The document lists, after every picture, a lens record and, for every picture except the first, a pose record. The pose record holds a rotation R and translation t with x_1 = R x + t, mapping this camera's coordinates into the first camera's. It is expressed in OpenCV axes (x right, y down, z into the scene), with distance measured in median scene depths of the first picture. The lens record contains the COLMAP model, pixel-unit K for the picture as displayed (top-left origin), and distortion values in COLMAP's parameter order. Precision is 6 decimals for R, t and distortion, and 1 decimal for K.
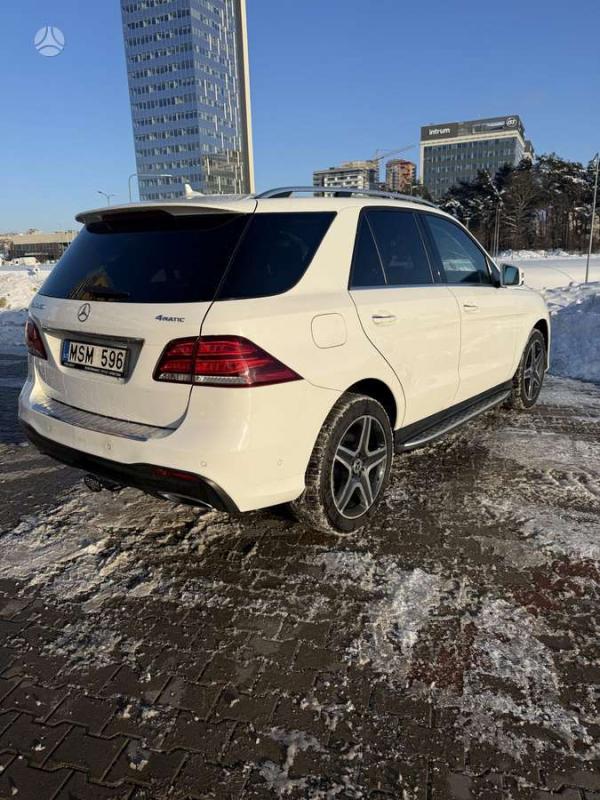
lens RADIAL K [[570.2, 0, 297.1], [0, 570.2, 397.7], [0, 0, 1]] dist [0.016605, -0.022685]
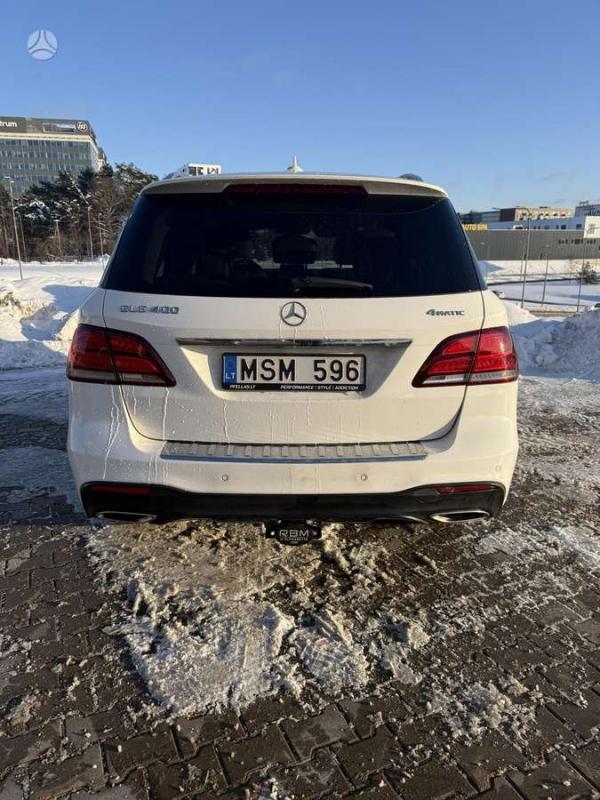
lens RADIAL K [[570.2, 0, 291.8], [0, 570.2, 402.6], [0, 0, 1]] dist [0.016605, -0.022685]
pose [[0.773053, -0.136303, 0.619525, -0.798596], [0.136387, 0.989515, 0.047519, -0.063719], [-0.619506, 0.047761, 0.783538, 0.389763]]
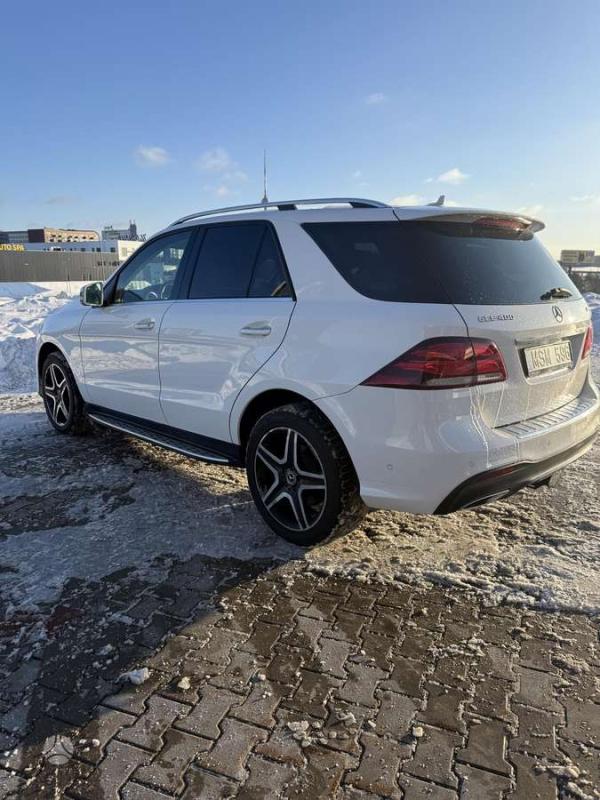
lens RADIAL K [[570.2, 0, 300.4], [0, 570.2, 395.5], [0, 0, 1]] dist [0.016605, -0.022685]
pose [[0.113793, -0.182004, 0.976691, -1.372984], [0.240203, 0.958952, 0.150712, -0.258866], [-0.964030, 0.217454, 0.152840, 1.233637]]
